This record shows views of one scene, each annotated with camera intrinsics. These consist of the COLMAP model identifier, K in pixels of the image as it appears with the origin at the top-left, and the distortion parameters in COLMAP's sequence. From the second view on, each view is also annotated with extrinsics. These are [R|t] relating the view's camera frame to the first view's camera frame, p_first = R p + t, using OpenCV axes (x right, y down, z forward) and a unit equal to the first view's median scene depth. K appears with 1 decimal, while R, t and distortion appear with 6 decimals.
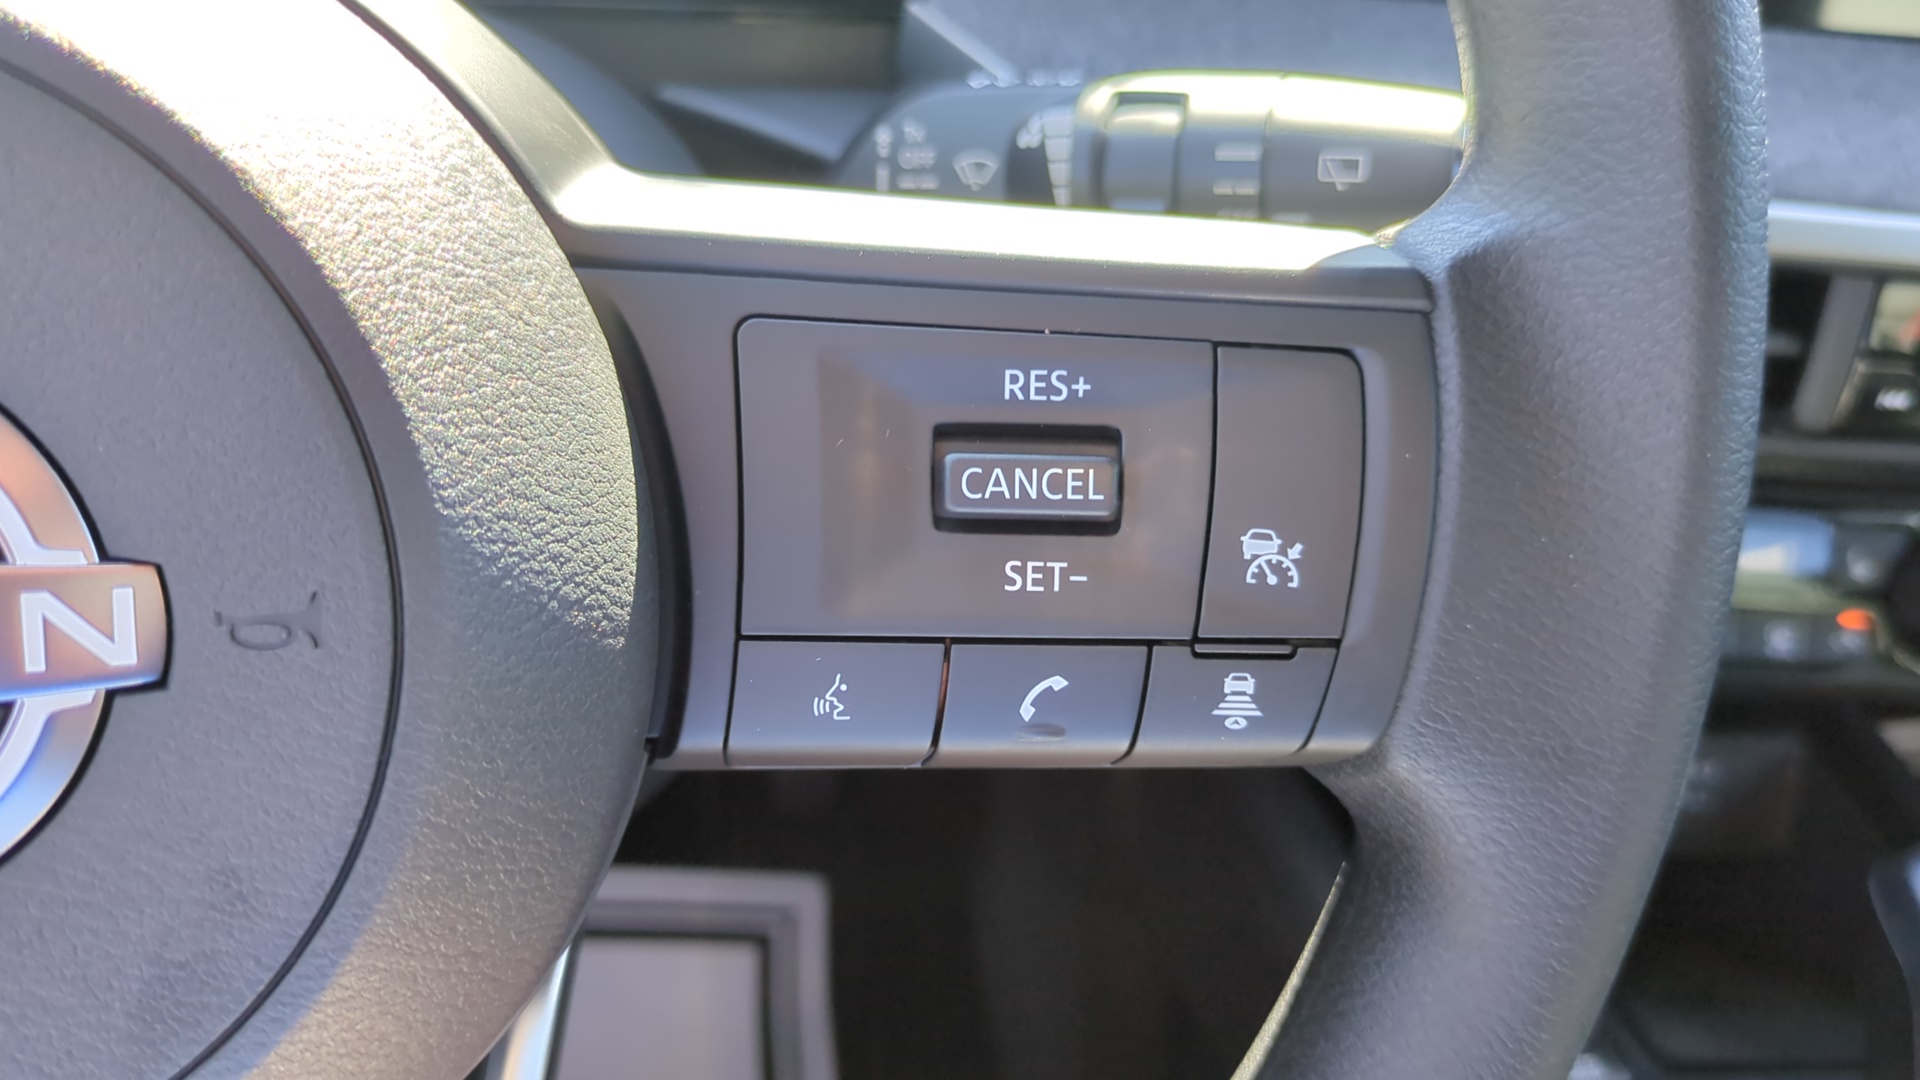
lens RADIAL K [[1661.5, 0, 958.4], [0, 1661.5, 545.9], [0, 0, 1]] dist [0.045510, -0.052563]
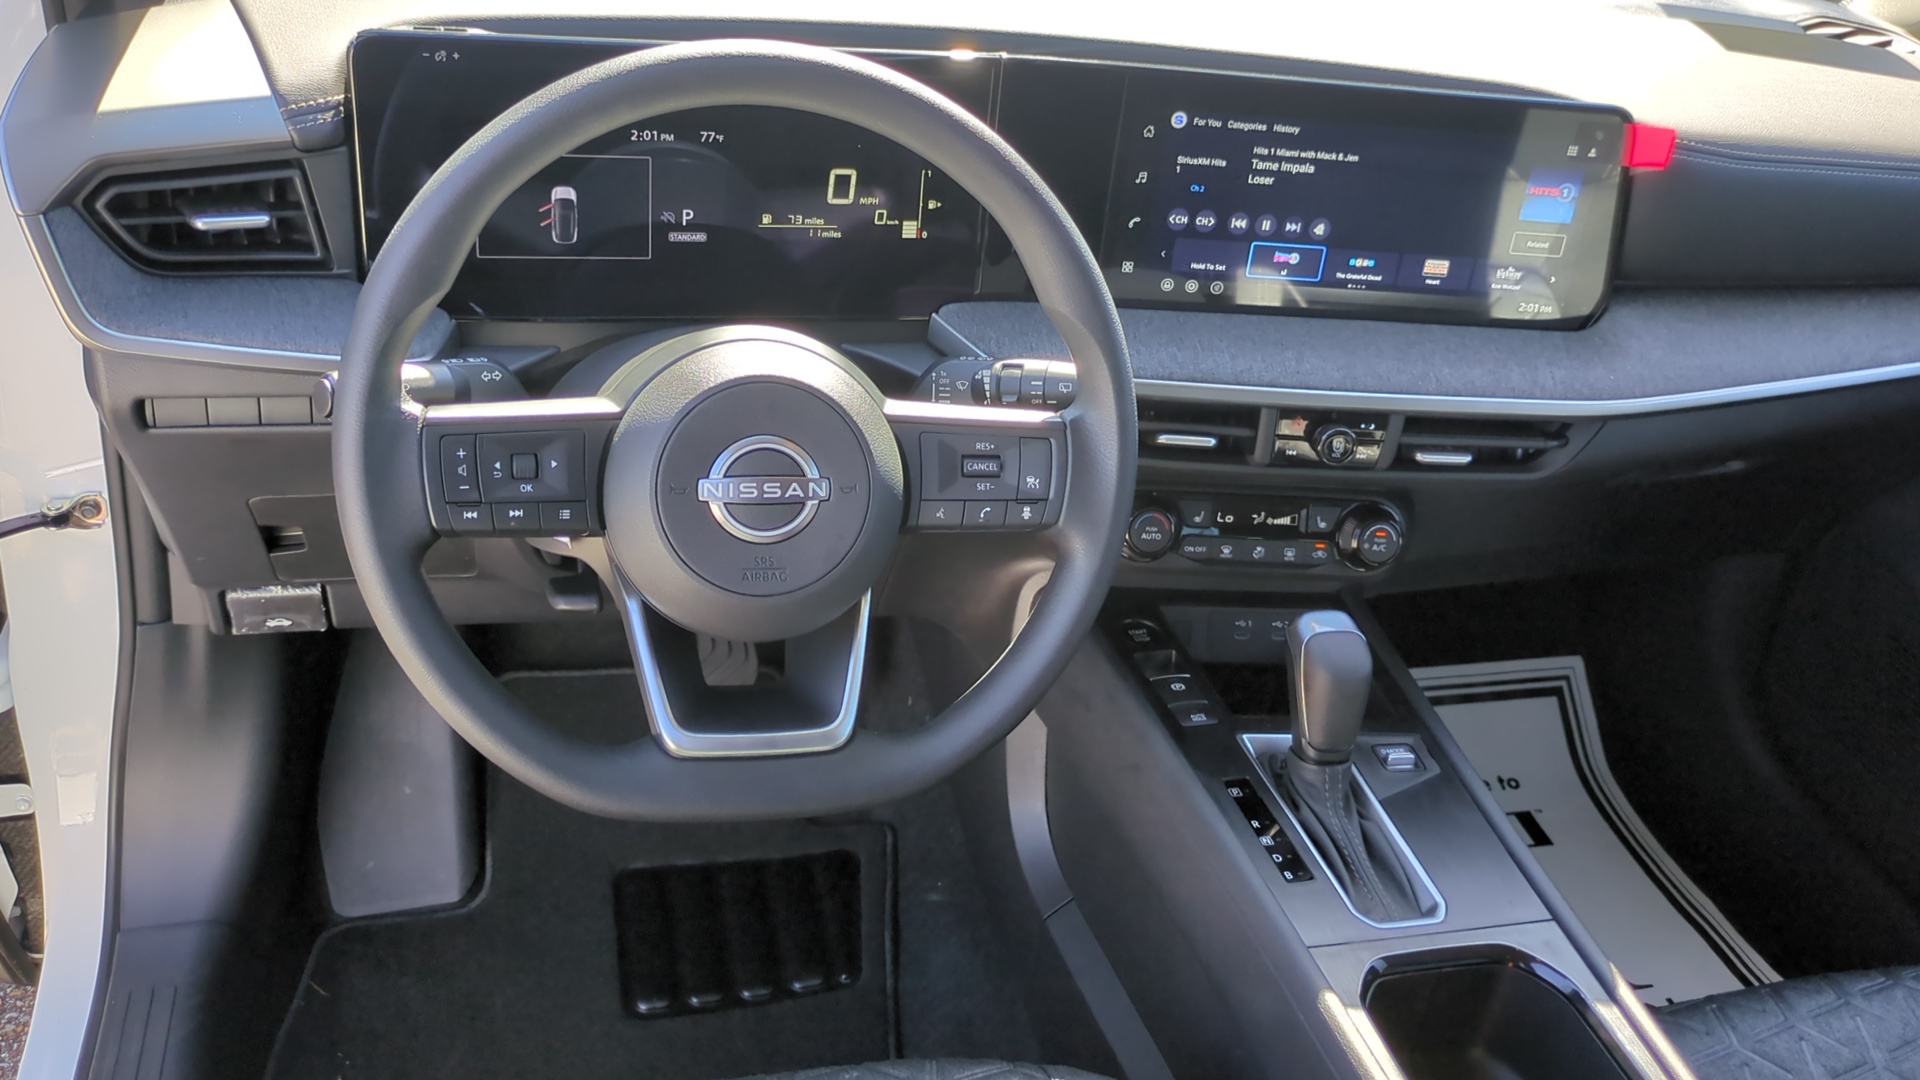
lens RADIAL K [[1661.5, 0, 972.4], [0, 1661.5, 529.5], [0, 0, 1]] dist [0.045510, -0.052563]
pose [[0.998717, -0.010935, 0.049443, -0.220836], [0.013824, 0.998193, -0.058479, 0.417728], [-0.048715, 0.059088, 0.997063, -3.722445]]
